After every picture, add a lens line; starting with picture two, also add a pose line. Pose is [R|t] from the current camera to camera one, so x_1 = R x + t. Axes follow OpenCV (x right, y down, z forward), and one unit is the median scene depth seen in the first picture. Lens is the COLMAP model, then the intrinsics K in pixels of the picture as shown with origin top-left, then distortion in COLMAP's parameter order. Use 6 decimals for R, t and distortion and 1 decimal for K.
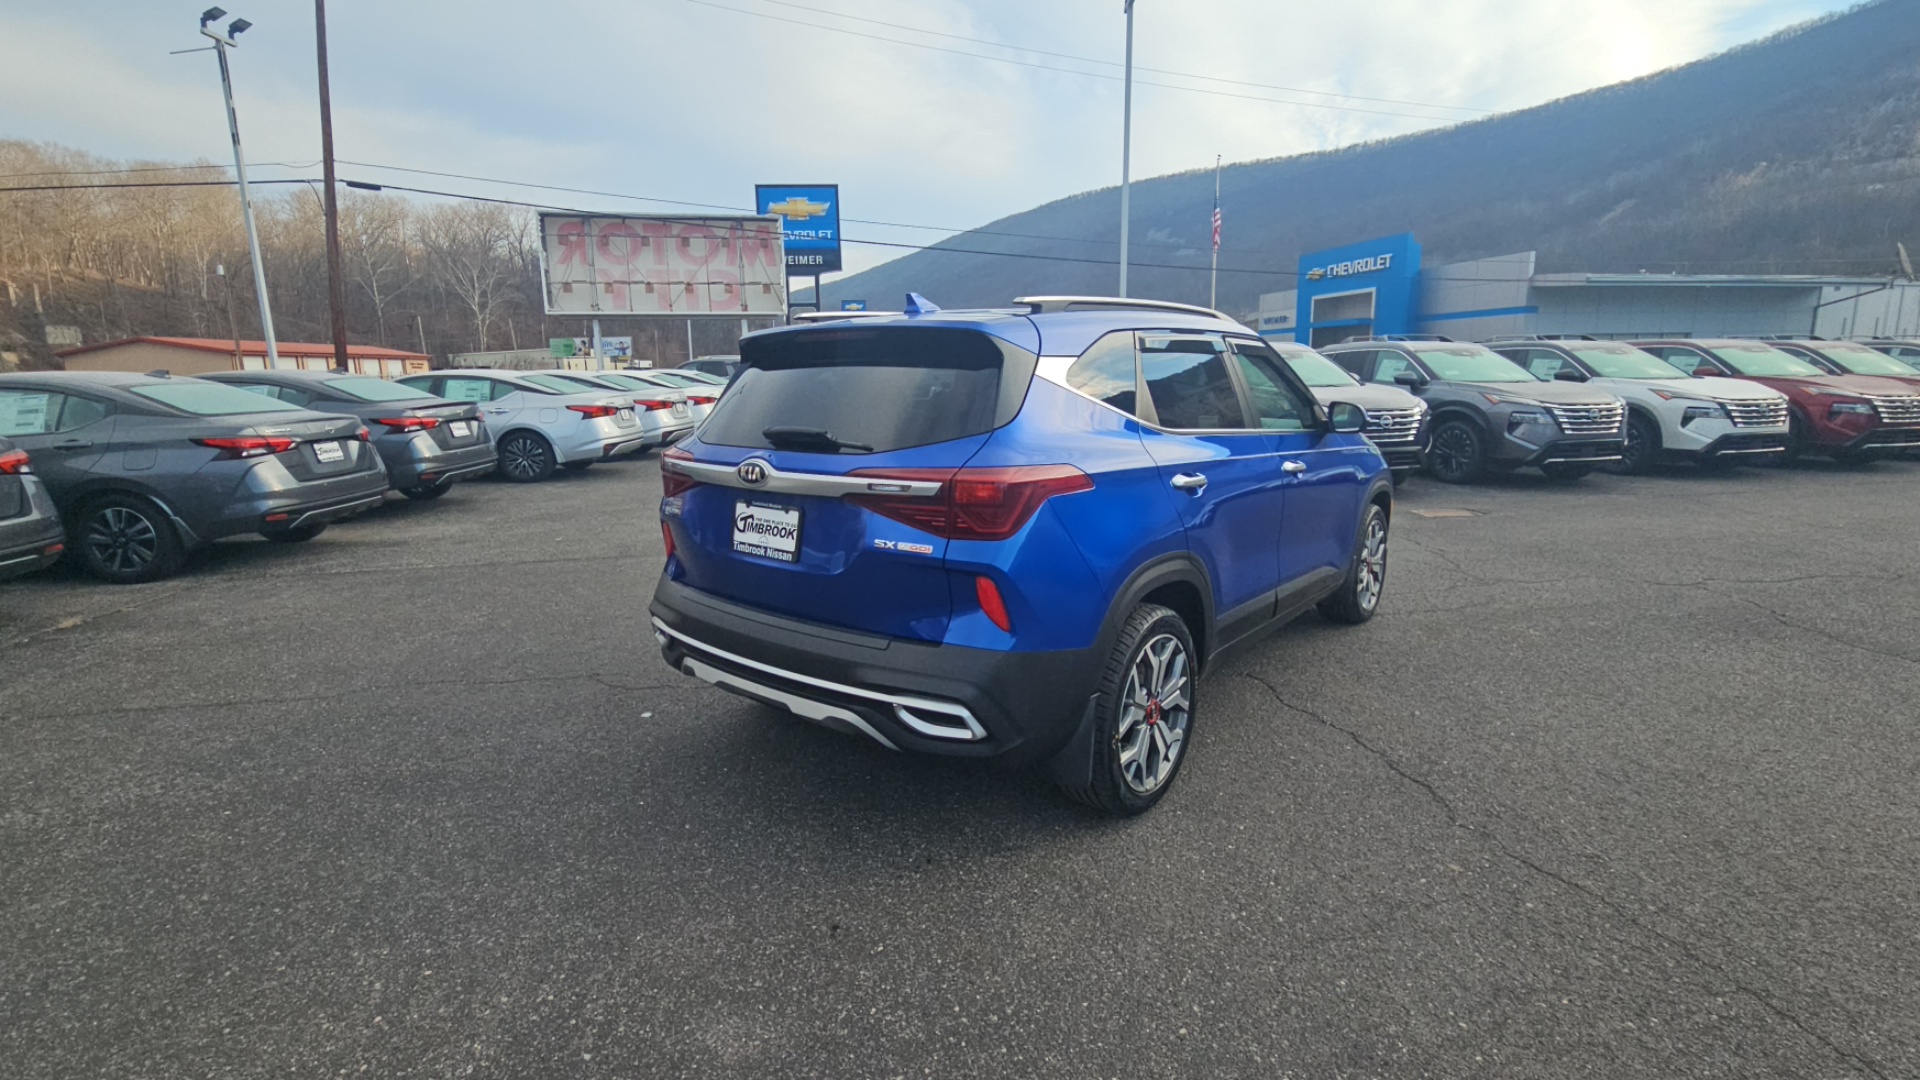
lens RADIAL K [[860.7, 0, 960.0], [0, 860.7, 540.0], [0, 0, 1]] dist [0.013198, -0.009072]
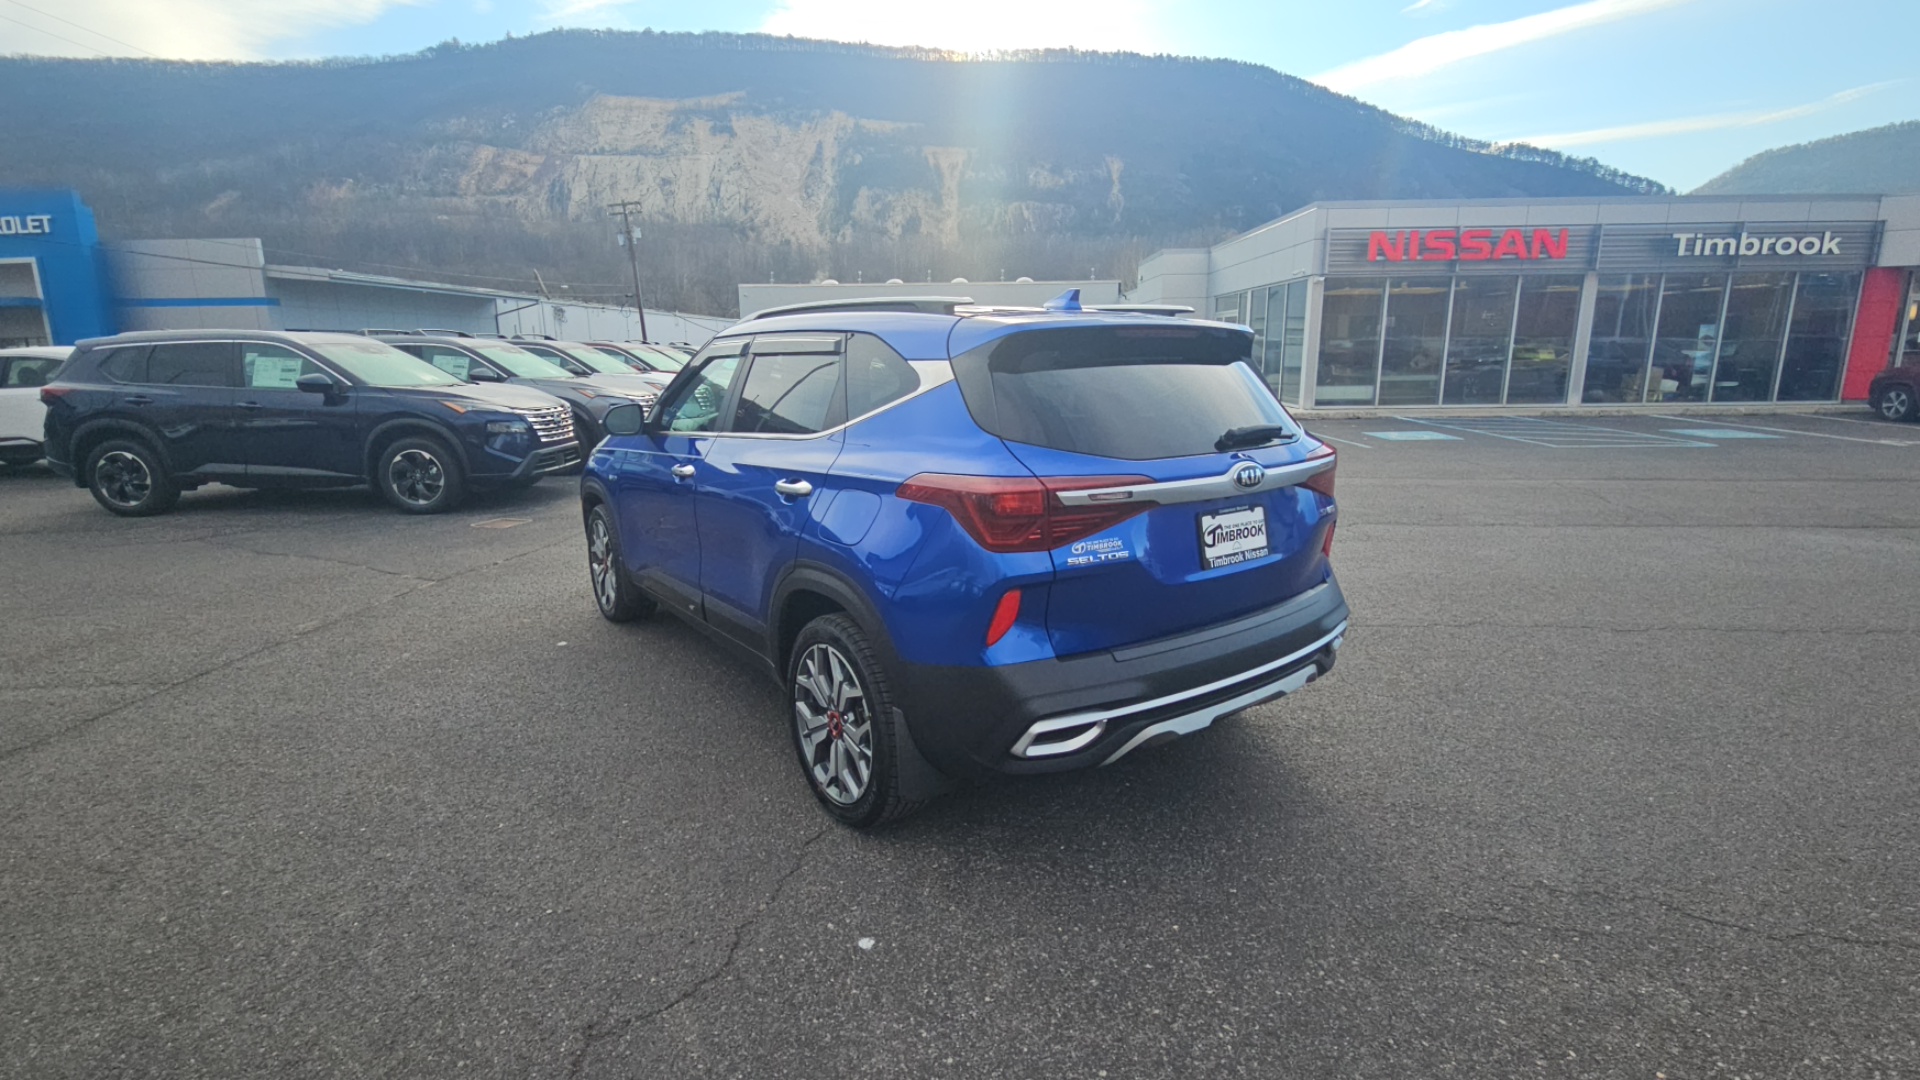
lens RADIAL K [[860.7, 0, 960.0], [0, 860.7, 540.0], [0, 0, 1]] dist [0.013198, -0.009072]
pose [[0.245531, -0.194325, 0.949712, -0.128714], [0.190875, 0.970214, 0.149172, -0.022098], [-0.950411, 0.144650, 0.275309, 0.109002]]
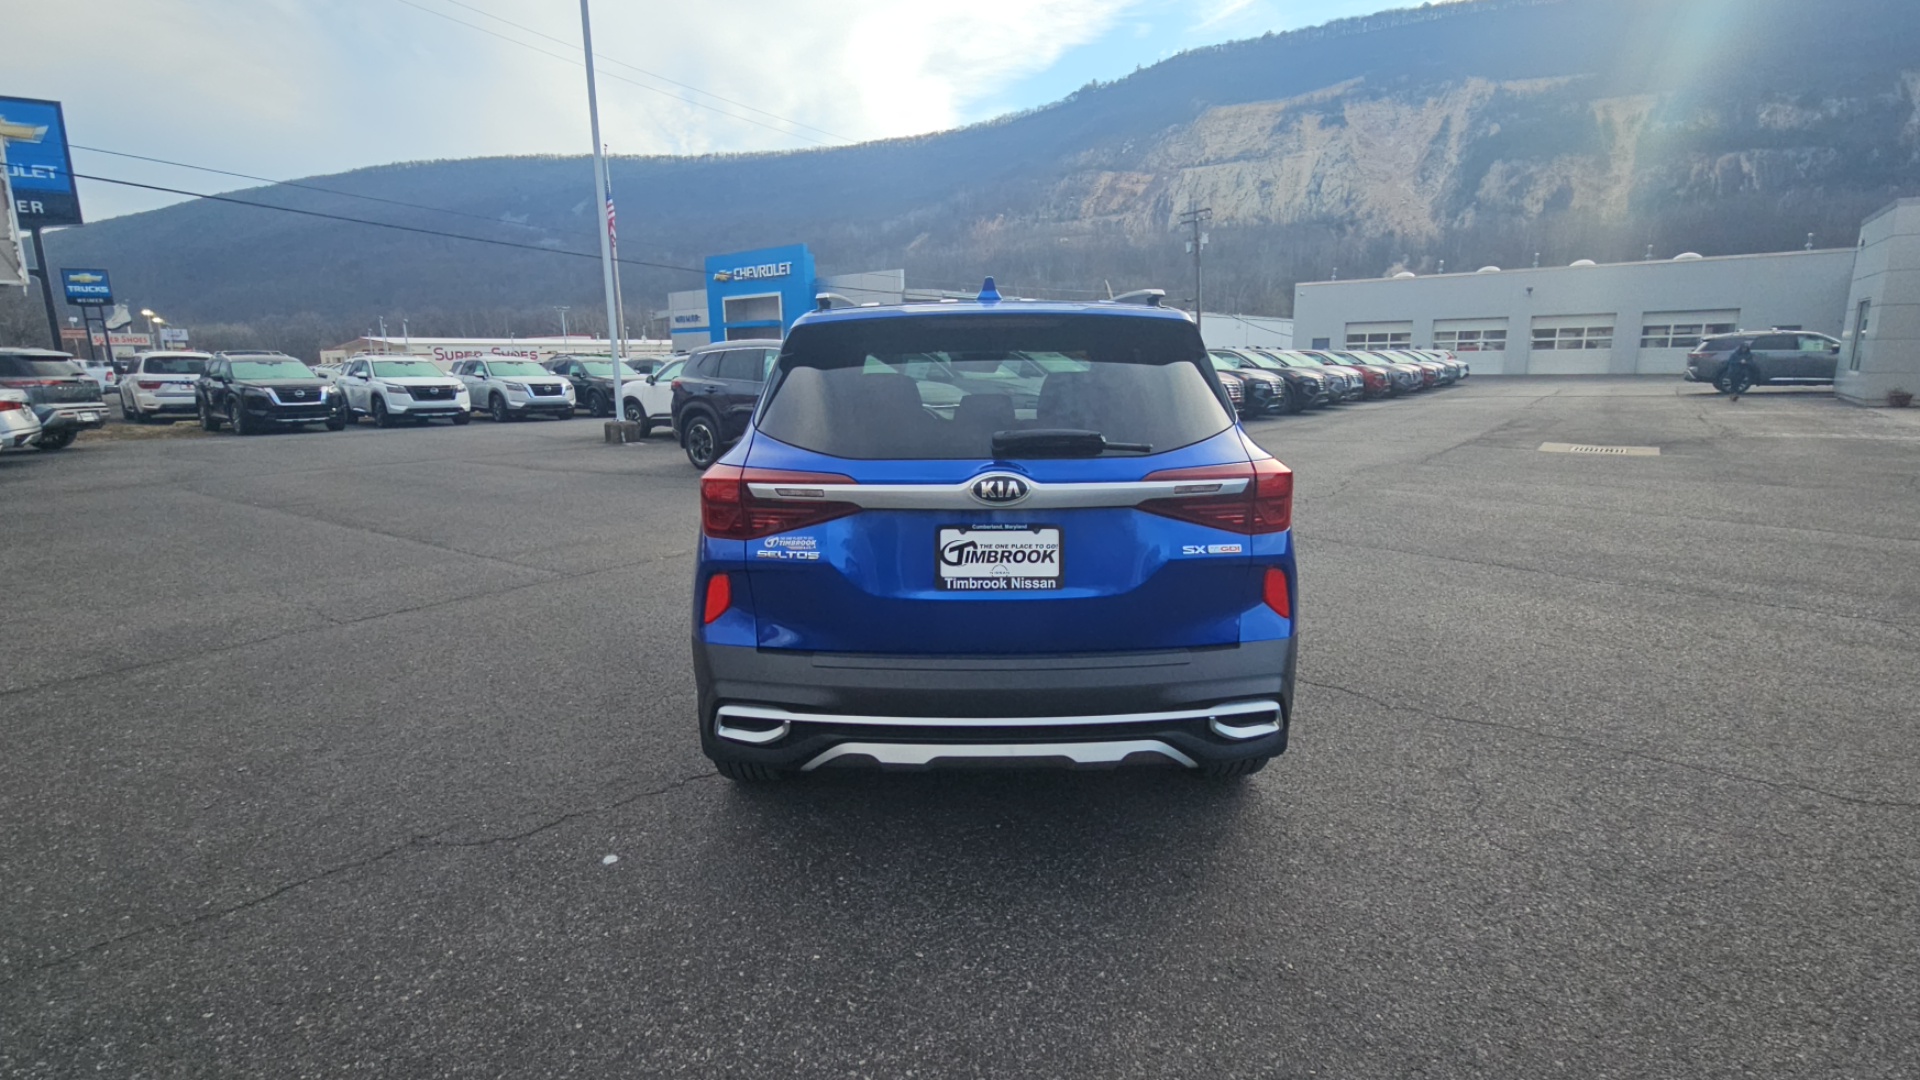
lens RADIAL K [[860.7, 0, 960.0], [0, 860.7, 540.0], [0, 0, 1]] dist [0.013198, -0.009072]
pose [[0.776727, -0.123709, 0.617568, -0.080648], [0.122678, 0.991457, 0.044311, -0.007332], [-0.617774, 0.041345, 0.785268, 0.040093]]
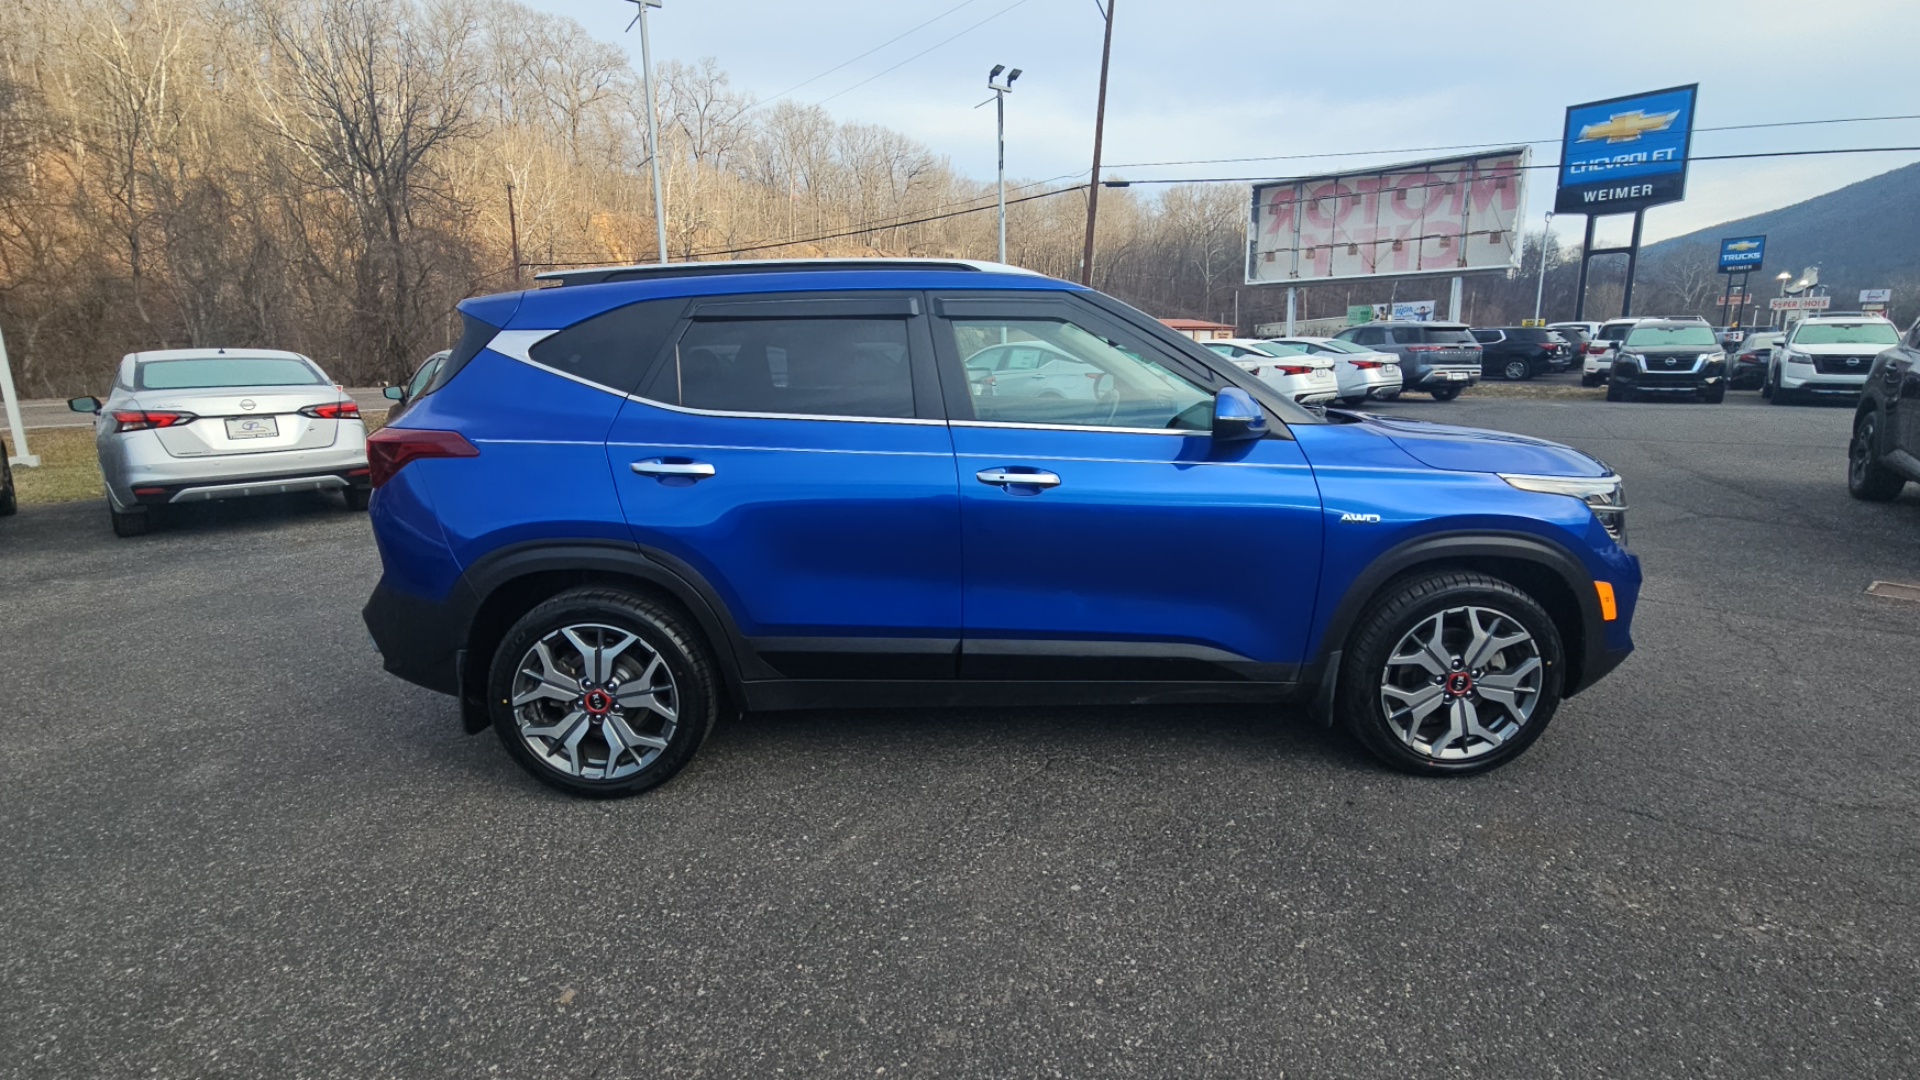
lens RADIAL K [[860.7, 0, 960.0], [0, 860.7, 540.0], [0, 0, 1]] dist [0.013198, -0.009072]
pose [[0.636428, 0.166553, -0.753140, 0.128424], [-0.139546, 0.985159, 0.099941, -0.014205], [0.758608, 0.041492, 0.650225, 0.074373]]
